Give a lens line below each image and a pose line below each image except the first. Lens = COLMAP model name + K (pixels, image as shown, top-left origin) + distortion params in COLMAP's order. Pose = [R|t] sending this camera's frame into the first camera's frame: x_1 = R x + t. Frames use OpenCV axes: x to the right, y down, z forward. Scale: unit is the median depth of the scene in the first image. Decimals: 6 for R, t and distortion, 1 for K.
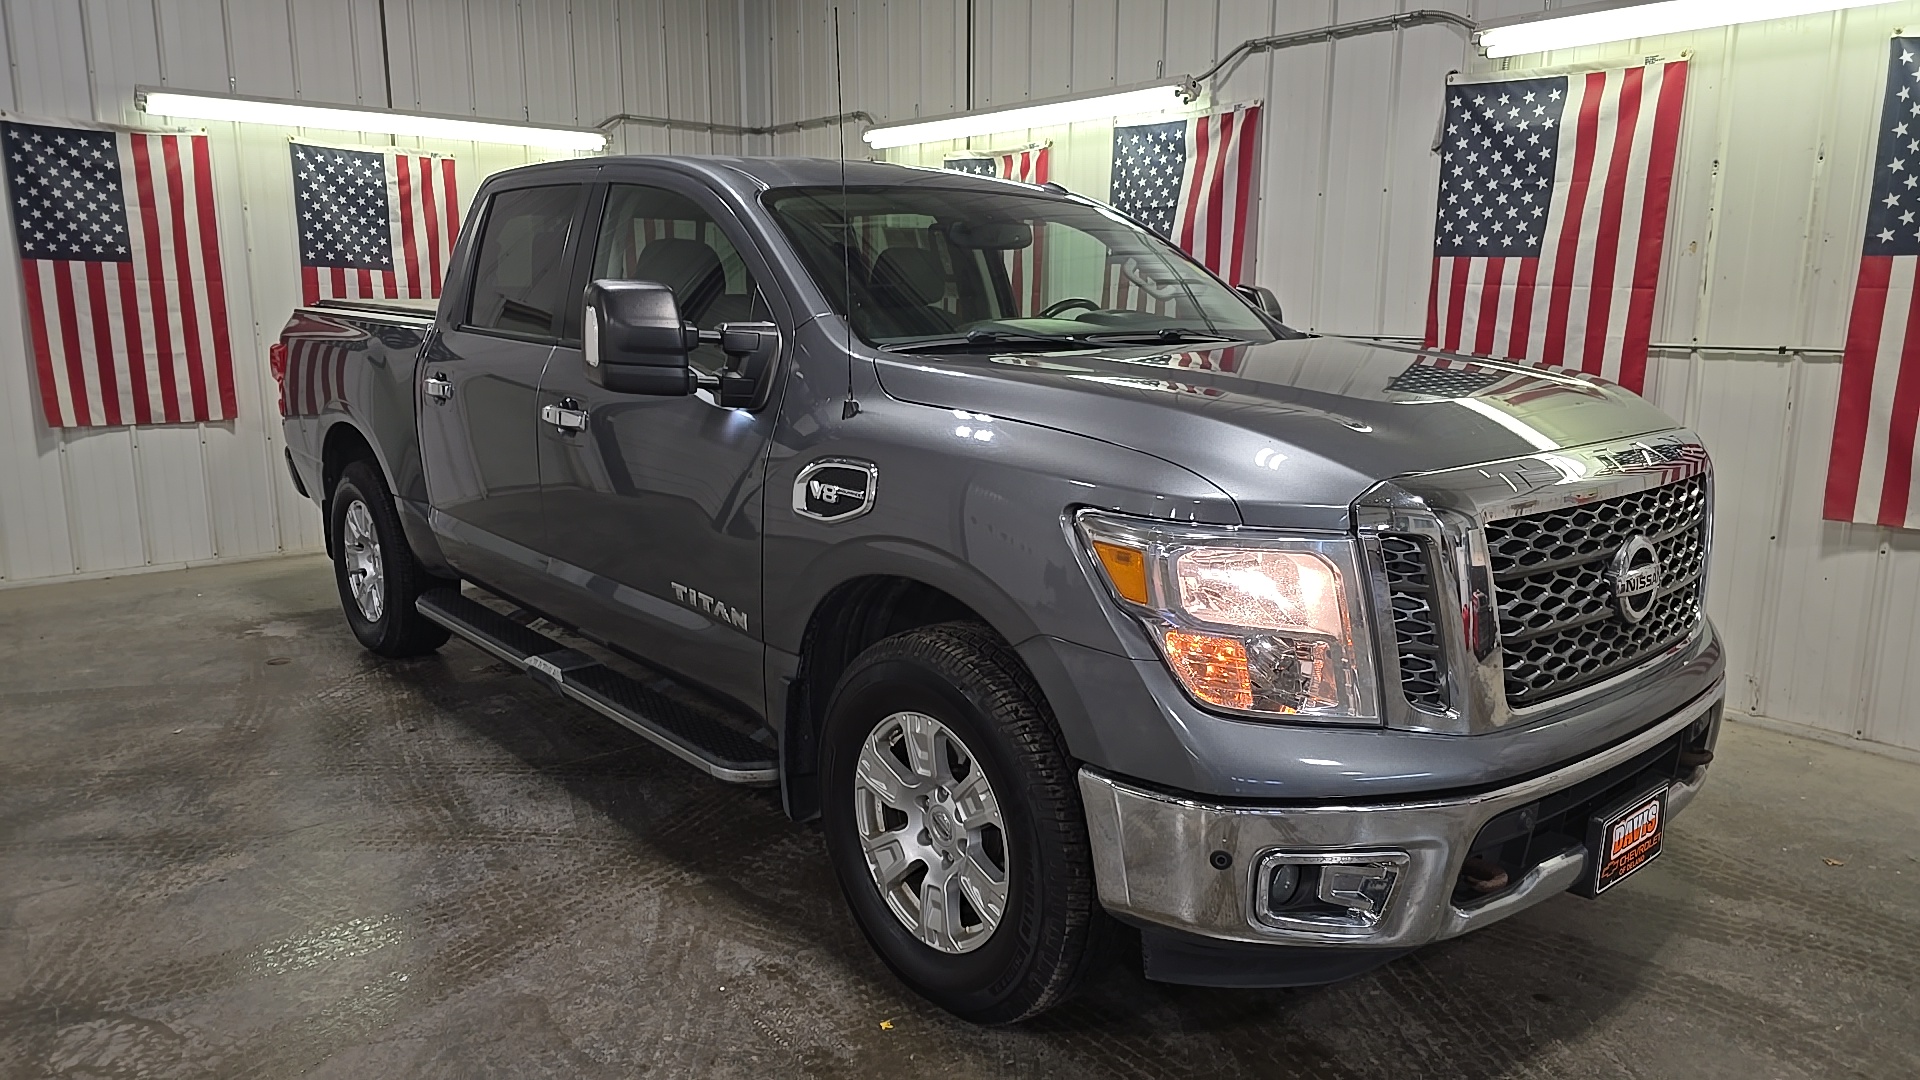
lens RADIAL K [[1285.7, 0, 966.6], [0, 1285.7, 548.6], [0, 0, 1]] dist [0.057948, -0.056827]
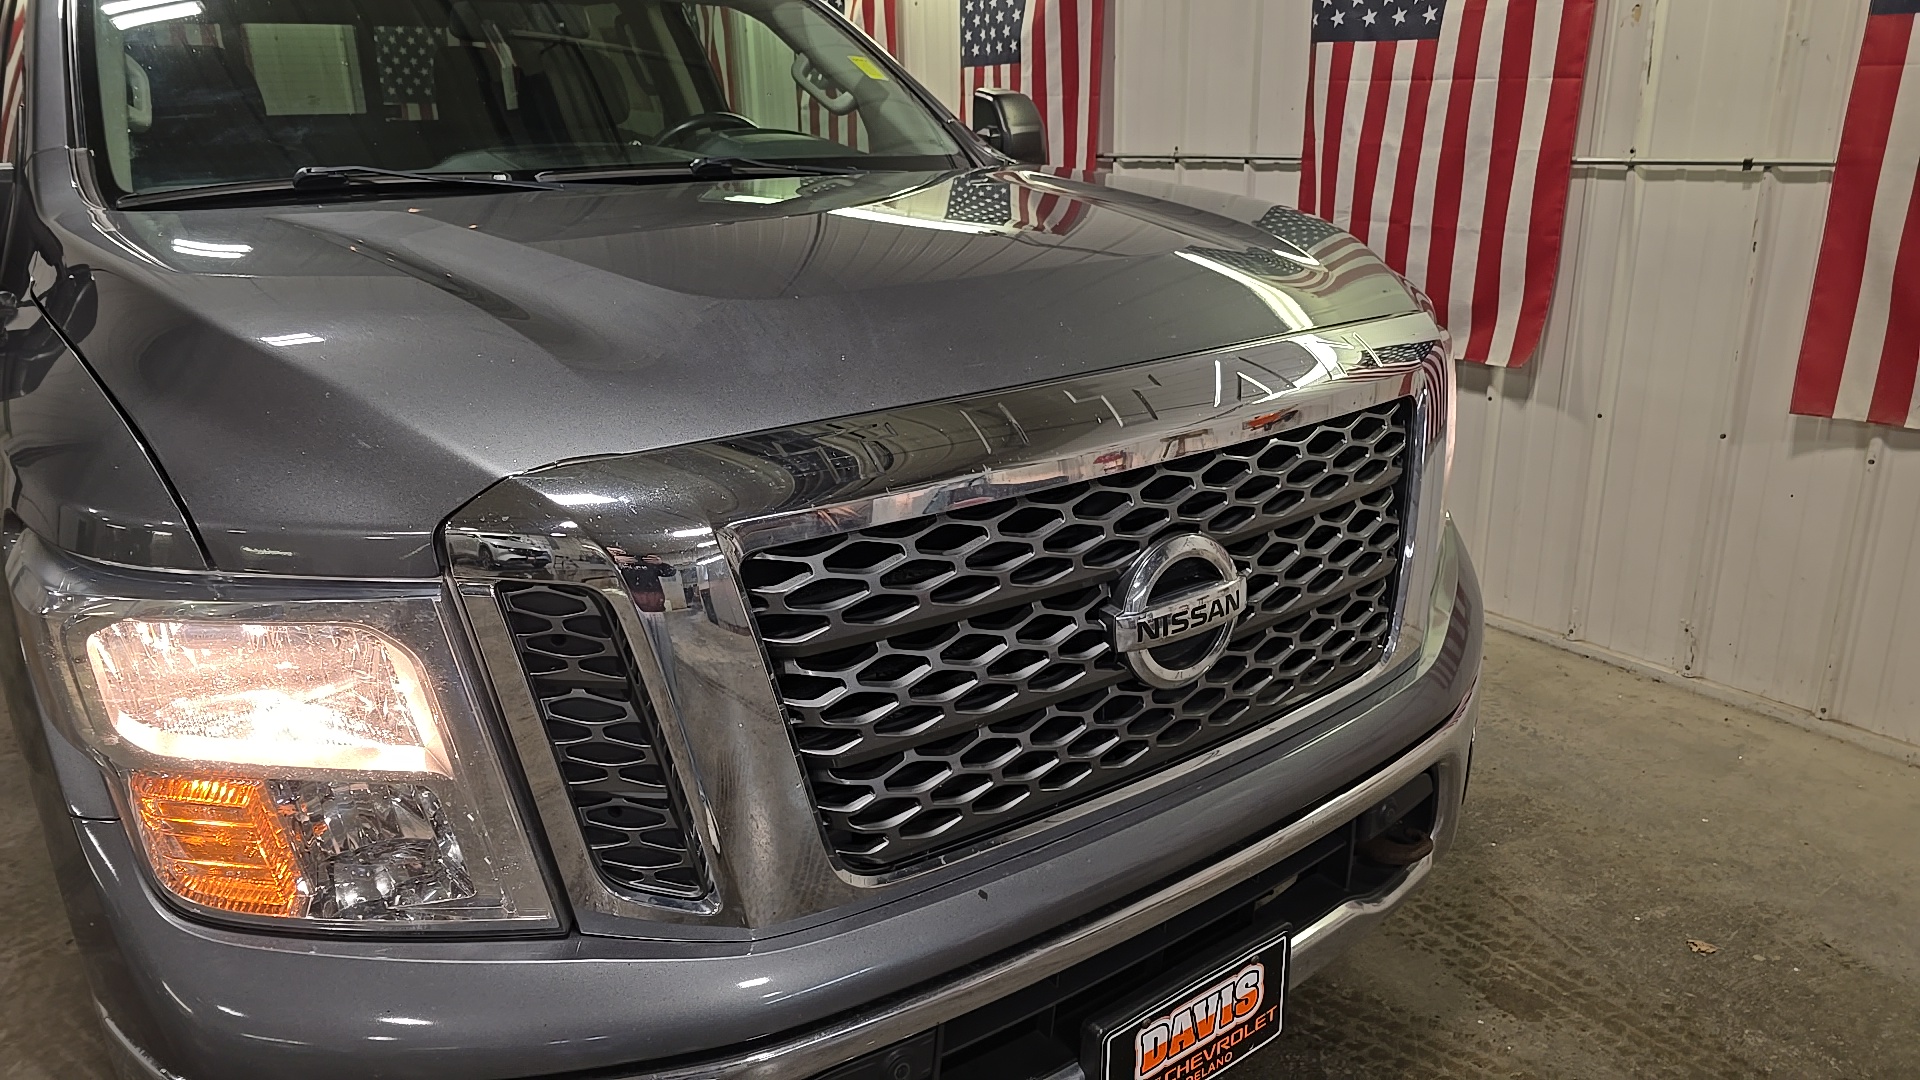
lens RADIAL K [[1277.4, 0, 974.5], [0, 1277.4, 548.9], [0, 0, 1]] dist [0.059444, -0.050860]
pose [[0.996445, 0.000148, -0.084244, 0.287258], [0.010800, 0.991523, 0.129485, -0.046038], [0.083549, -0.129934, 0.987996, 0.275008]]
